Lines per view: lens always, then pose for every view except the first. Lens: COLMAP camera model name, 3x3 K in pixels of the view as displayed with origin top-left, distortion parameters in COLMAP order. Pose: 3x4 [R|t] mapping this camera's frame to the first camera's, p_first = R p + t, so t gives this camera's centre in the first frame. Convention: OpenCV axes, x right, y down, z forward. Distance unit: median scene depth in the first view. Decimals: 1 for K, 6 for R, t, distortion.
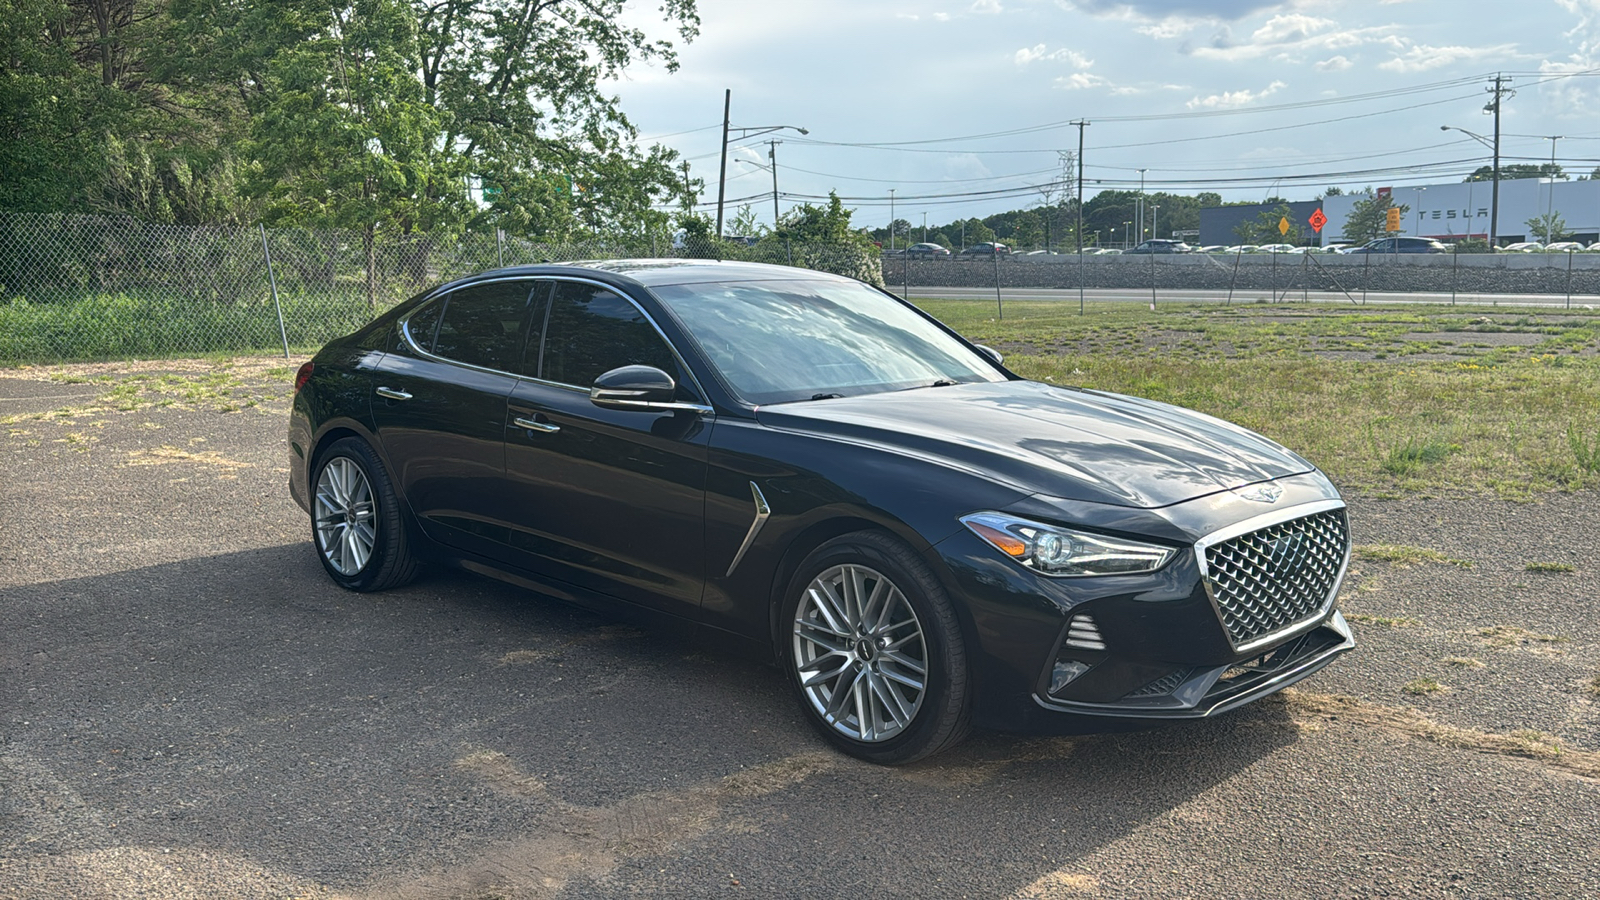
lens RADIAL K [[1378.2, 0, 787.1], [0, 1378.2, 453.6], [0, 0, 1]] dist [0.131451, -0.234842]
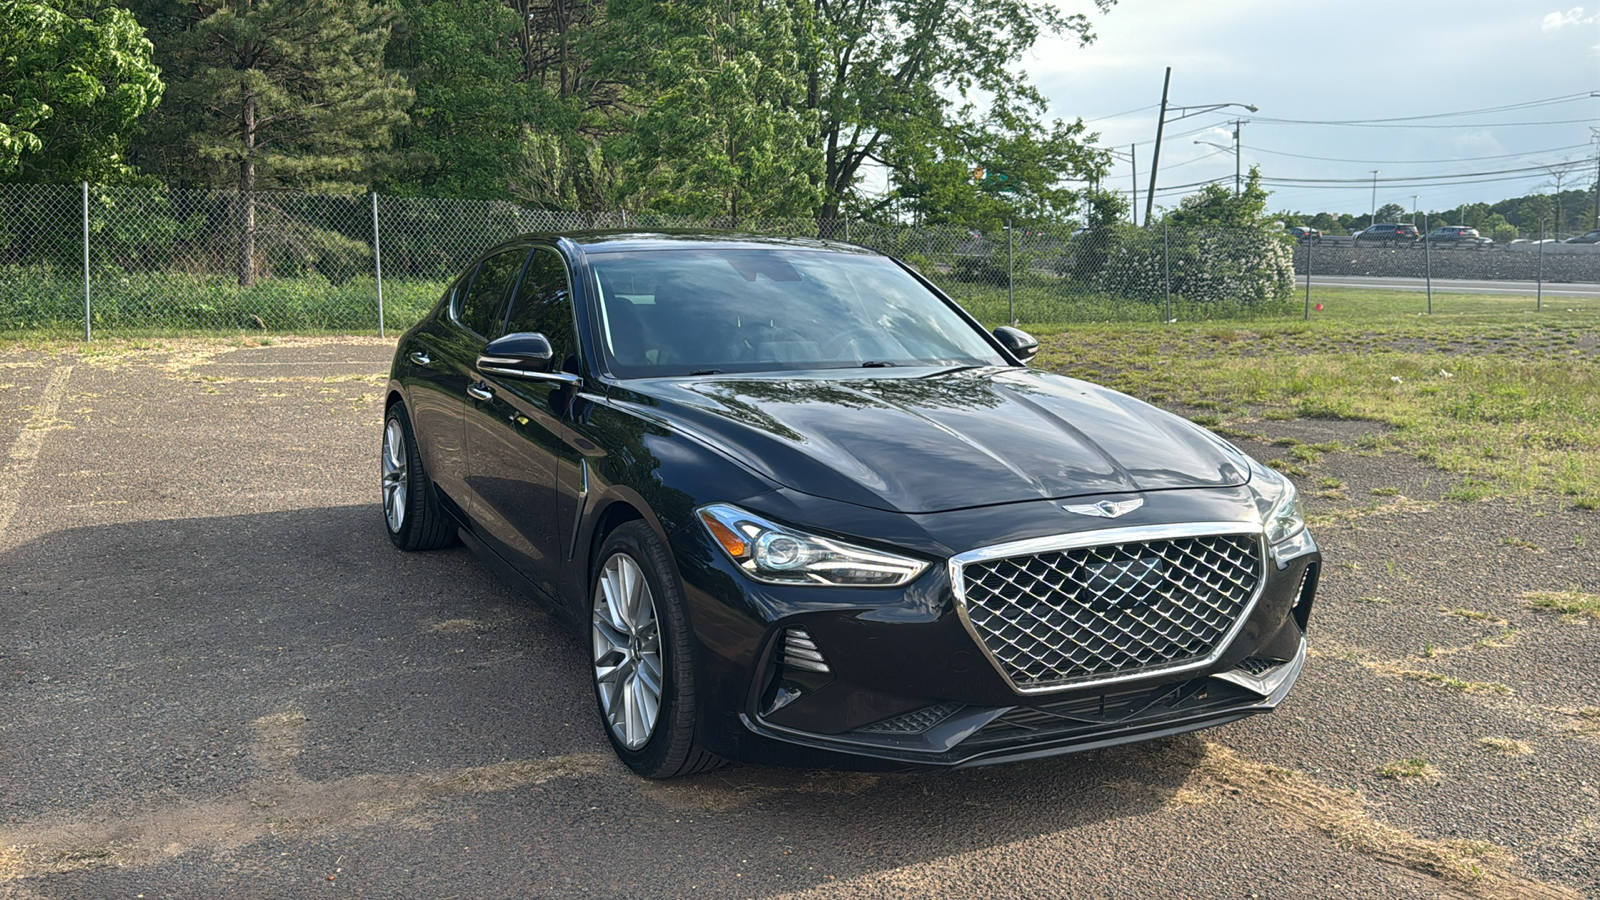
lens RADIAL K [[1378.2, 0, 789.0], [0, 1378.2, 457.1], [0, 0, 1]] dist [0.131451, -0.234842]
pose [[0.945813, 0.056687, -0.319725, 0.432374], [-0.053423, 0.998392, 0.018979, -0.006713], [0.320286, -0.000870, 0.947320, 0.165449]]
